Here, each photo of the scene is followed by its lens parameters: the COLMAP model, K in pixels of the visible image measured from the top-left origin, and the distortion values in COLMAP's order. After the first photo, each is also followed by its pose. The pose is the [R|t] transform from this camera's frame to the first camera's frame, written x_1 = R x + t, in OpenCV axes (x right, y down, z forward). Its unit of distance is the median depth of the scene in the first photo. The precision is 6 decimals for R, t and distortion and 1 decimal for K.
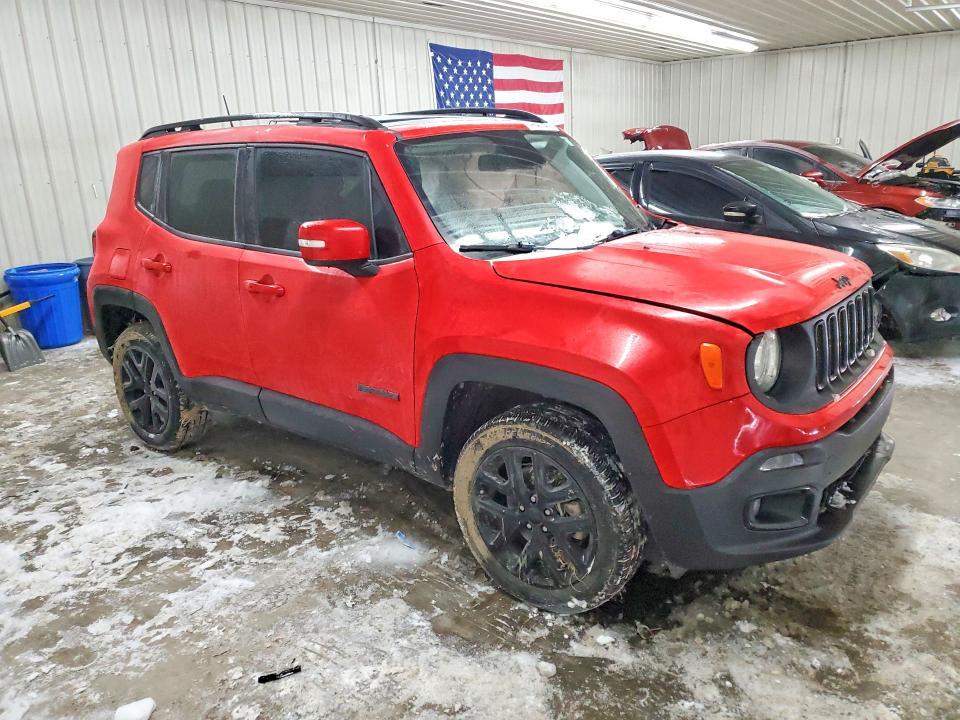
lens RADIAL K [[749.1, 0, 499.6], [0, 749.1, 362.1], [0, 0, 1]] dist [0.018445, 0.011192]
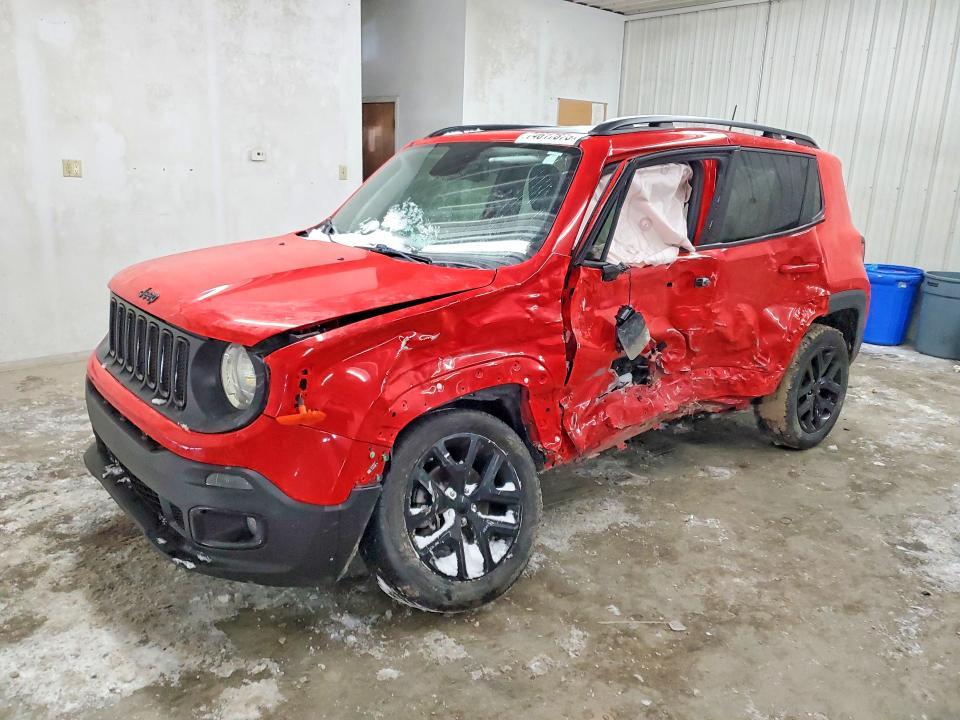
lens RADIAL K [[749.1, 0, 474.9], [0, 749.1, 353.2], [0, 0, 1]] dist [0.018445, 0.011192]
pose [[-0.217299, 0.281983, -0.934487, 1.081263], [-0.293722, 0.894102, 0.338097, -0.412515], [0.930864, 0.347948, -0.111463, 1.269818]]
